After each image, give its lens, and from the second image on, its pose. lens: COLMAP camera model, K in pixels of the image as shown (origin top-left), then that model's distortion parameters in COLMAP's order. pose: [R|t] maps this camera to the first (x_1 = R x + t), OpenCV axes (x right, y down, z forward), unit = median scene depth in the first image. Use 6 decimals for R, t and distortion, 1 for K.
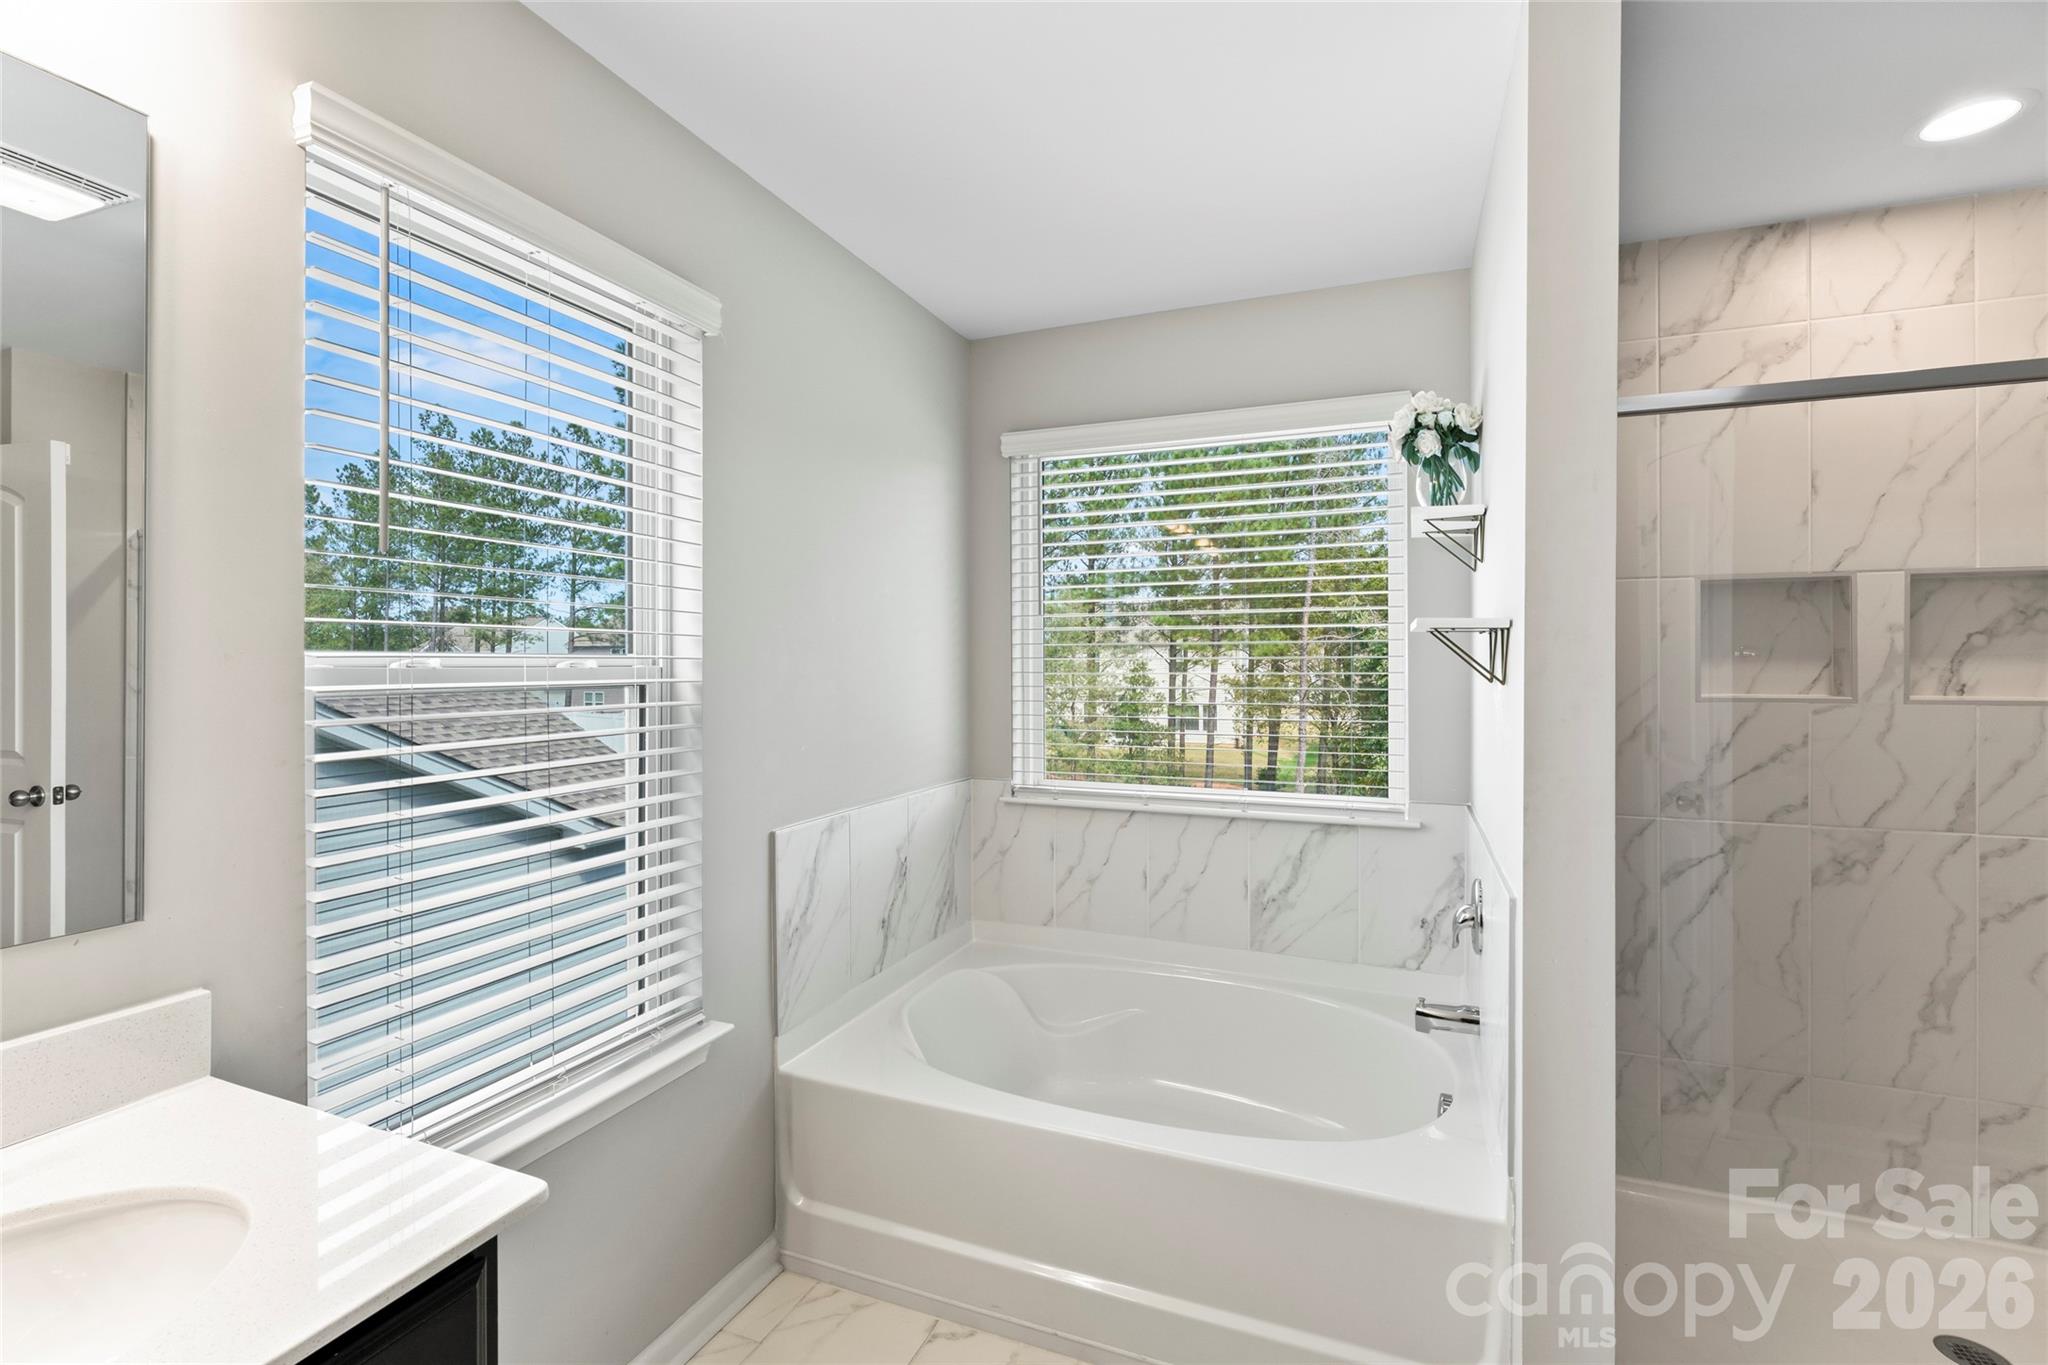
lens RADIAL K [[918.3, 0, 1018.2], [0, 918.3, 664.1], [0, 0, 1]] dist [-0.006051, -0.001732]
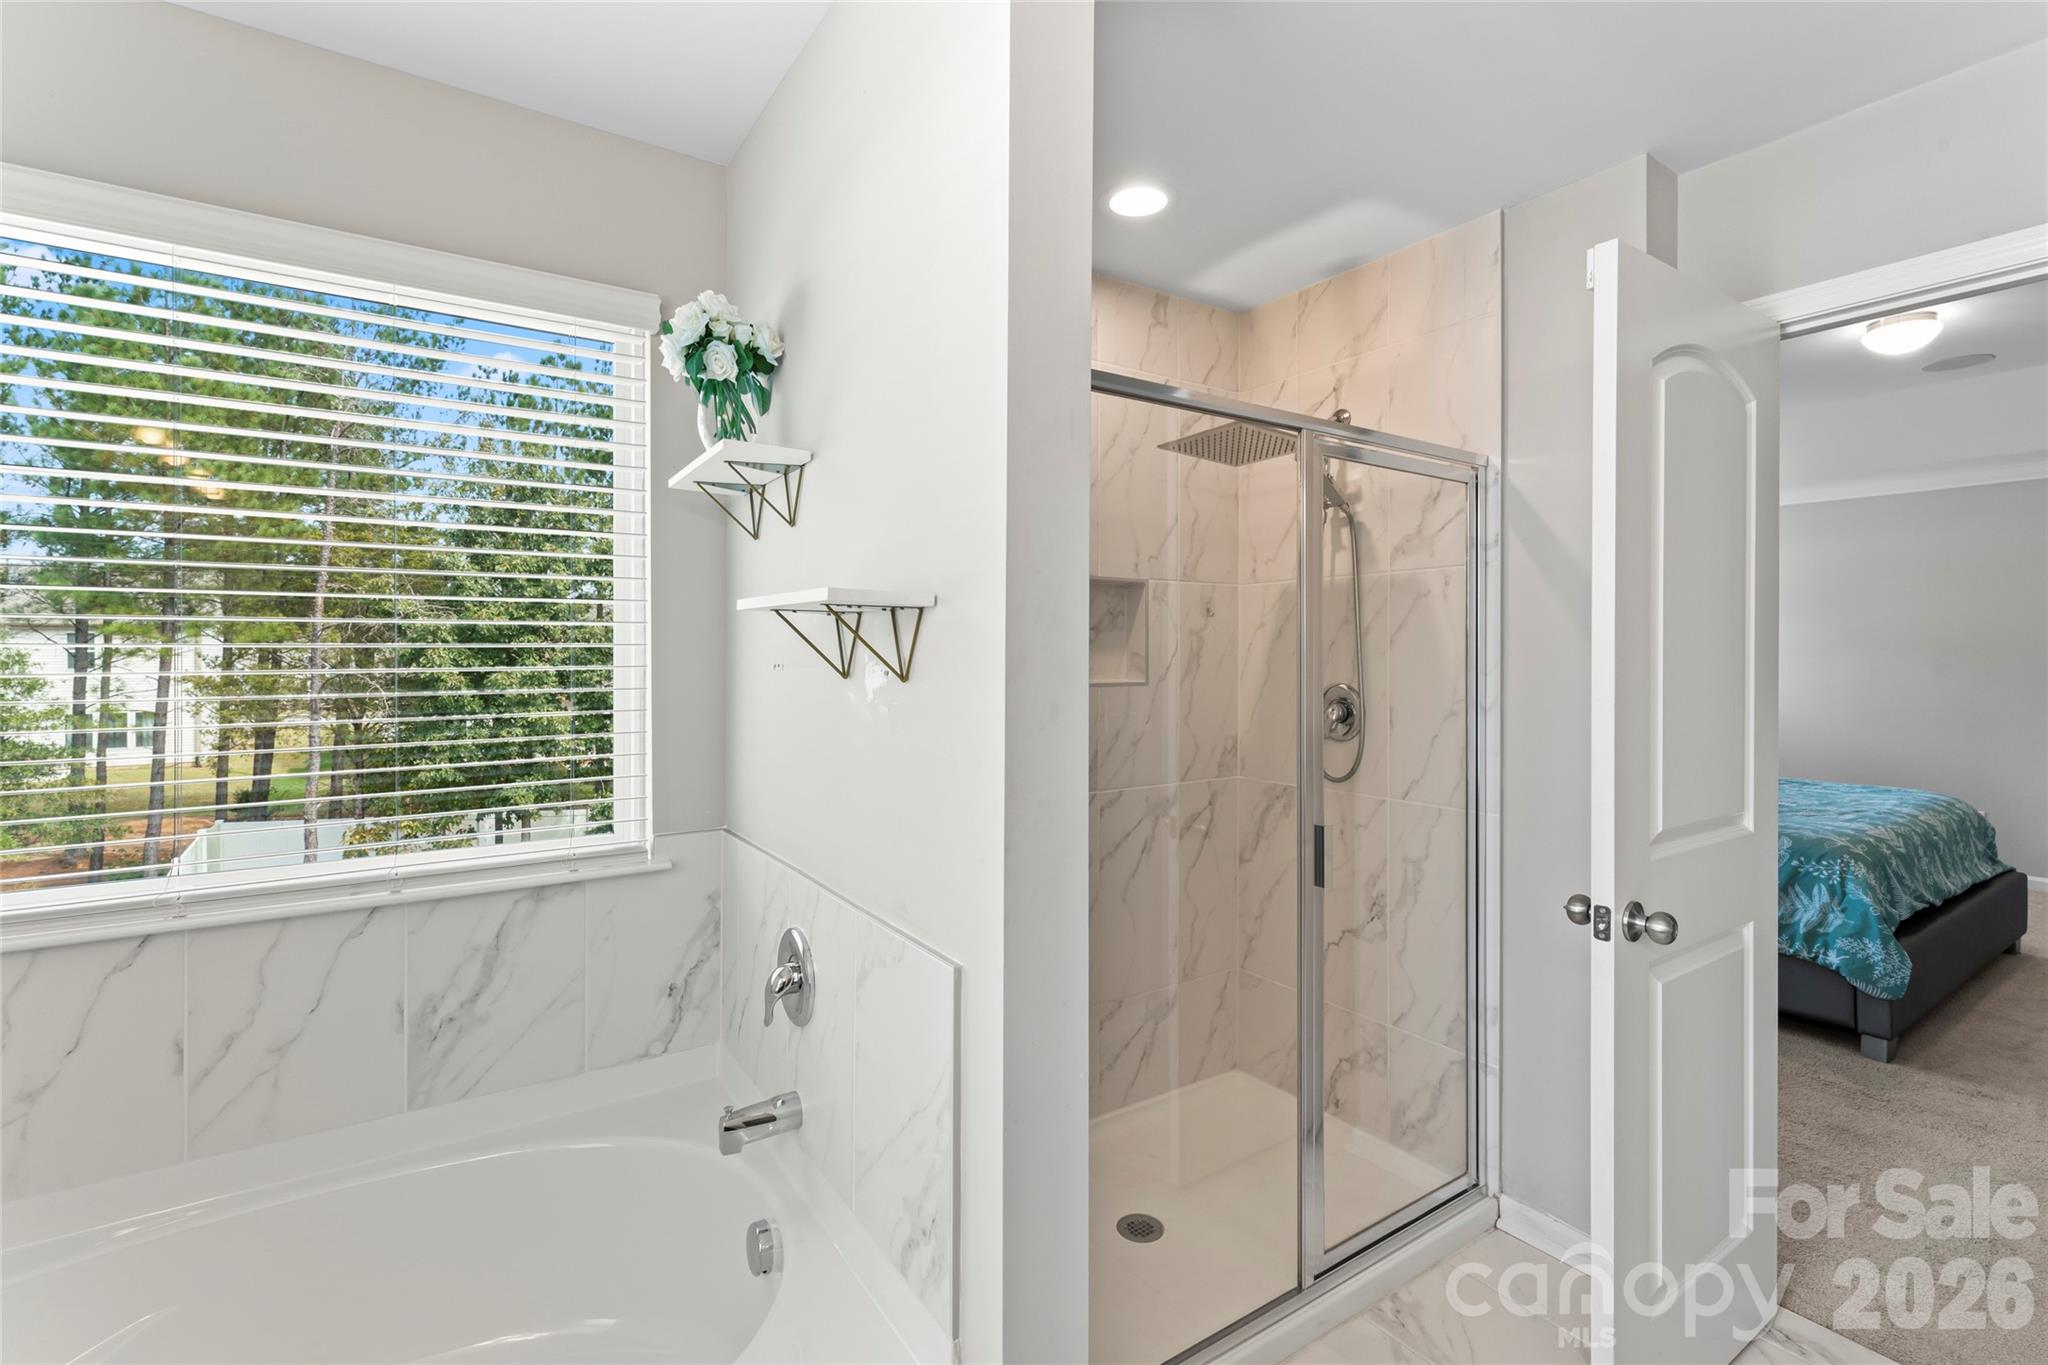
lens RADIAL K [[918.3, 0, 1030.8], [0, 918.3, 653.3], [0, 0, 1]] dist [-0.006051, -0.001732]
pose [[0.557493, -0.000739, 0.830182, -0.022568], [0.002010, 0.999998, -0.000459, -0.000341], [-0.830179, 0.001925, 0.557493, 0.235510]]
